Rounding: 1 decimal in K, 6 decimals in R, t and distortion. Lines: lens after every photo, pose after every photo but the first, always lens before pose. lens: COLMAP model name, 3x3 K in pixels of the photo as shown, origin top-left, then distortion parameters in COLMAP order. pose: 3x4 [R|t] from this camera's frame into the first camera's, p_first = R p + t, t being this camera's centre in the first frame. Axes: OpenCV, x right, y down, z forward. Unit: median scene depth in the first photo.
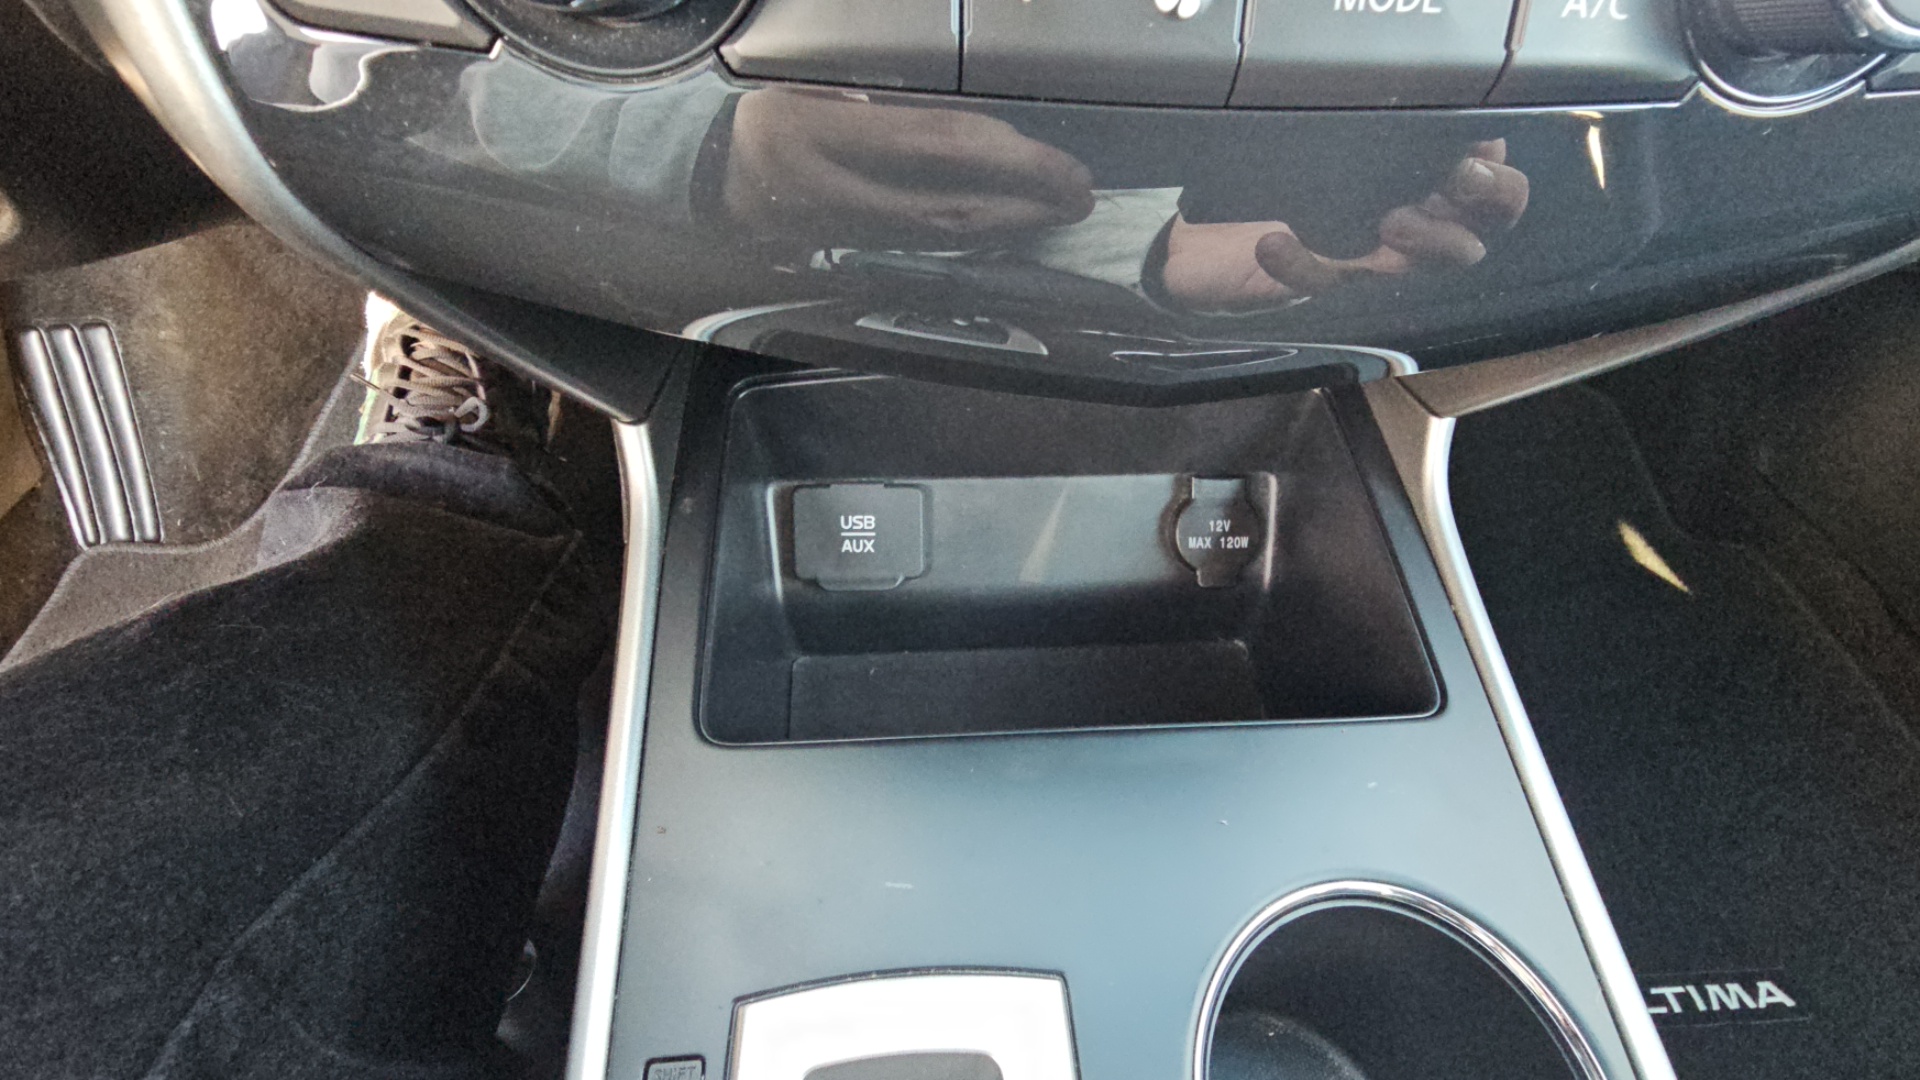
lens RADIAL K [[859.4, 0, 977.9], [0, 859.4, 541.1], [0, 0, 1]] dist [0.008051, -0.006934]
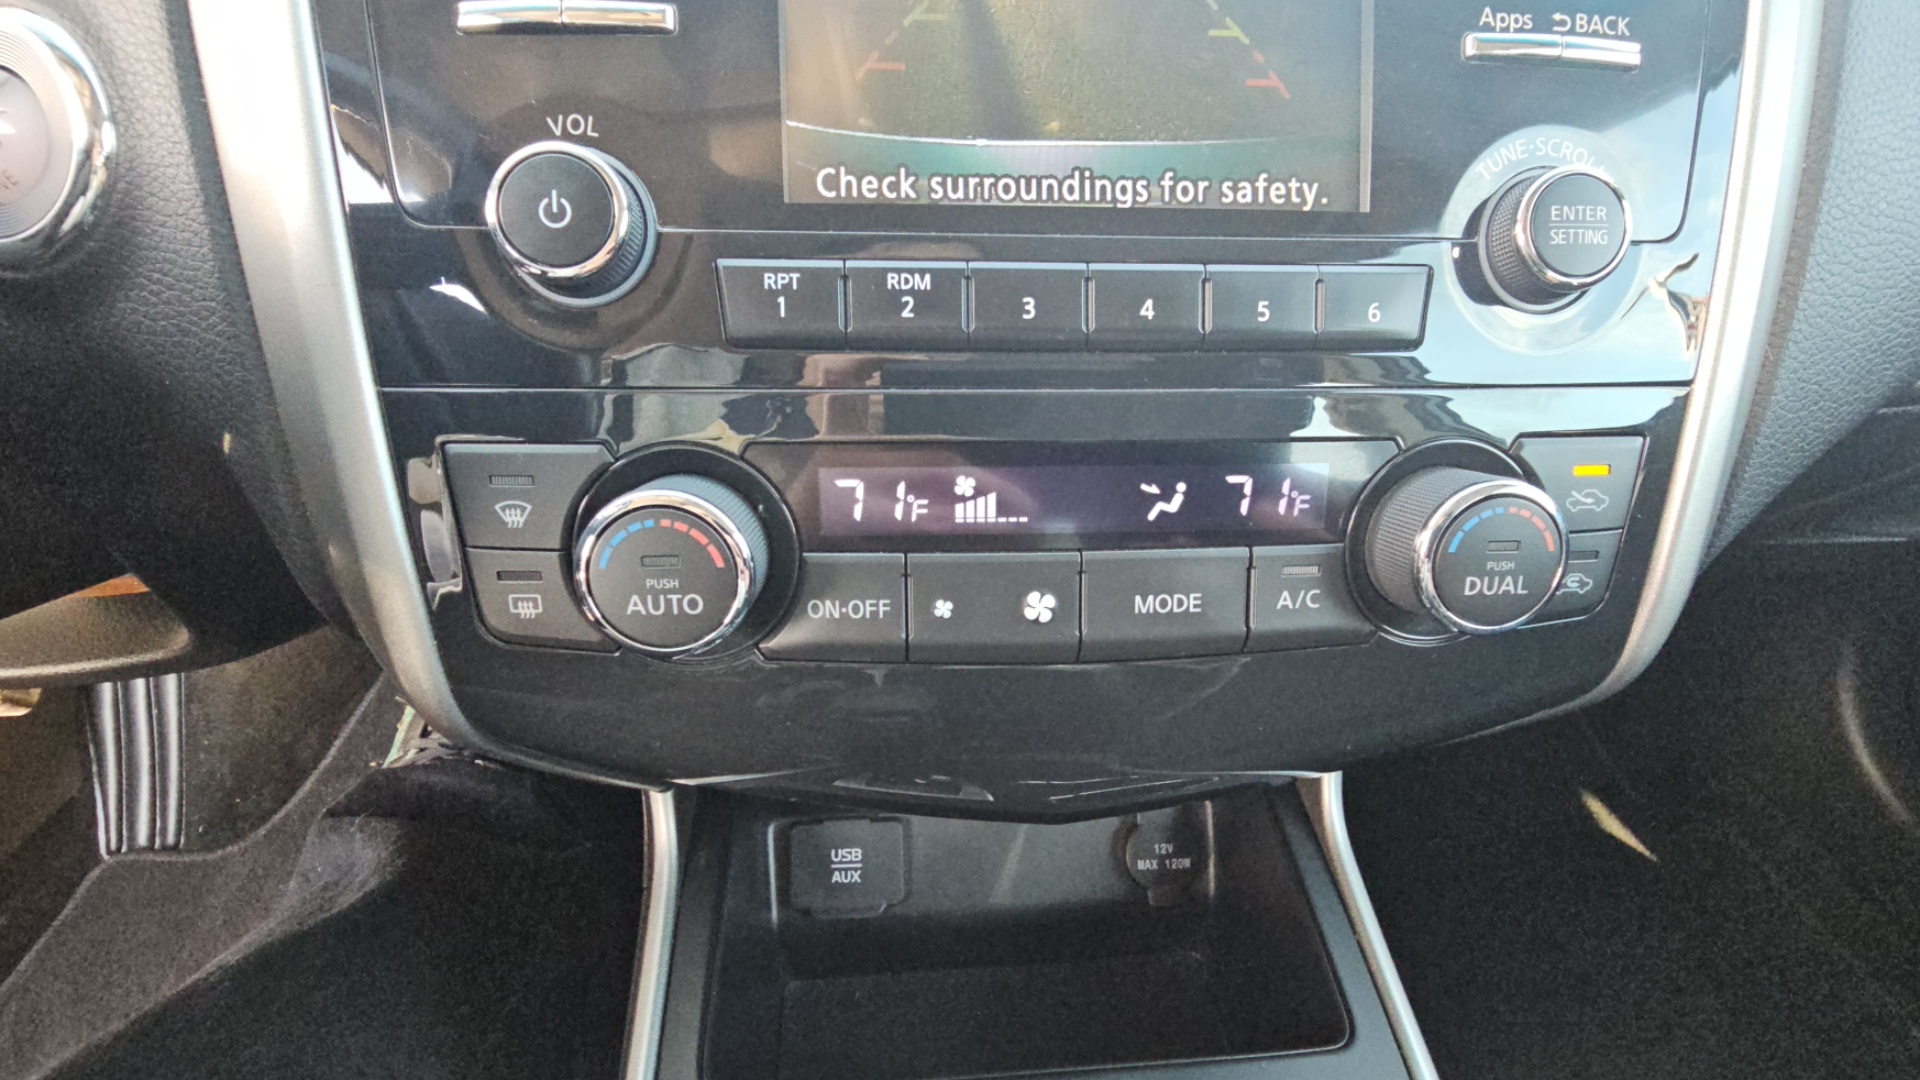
lens RADIAL K [[859.4, 0, 978.5], [0, 859.4, 545.8], [0, 0, 1]] dist [0.008051, -0.006934]
pose [[0.999722, -0.022639, 0.006542, 0.034970], [0.023564, 0.963325, -0.267301, -0.099826], [-0.000250, 0.267381, 0.963591, -0.196020]]
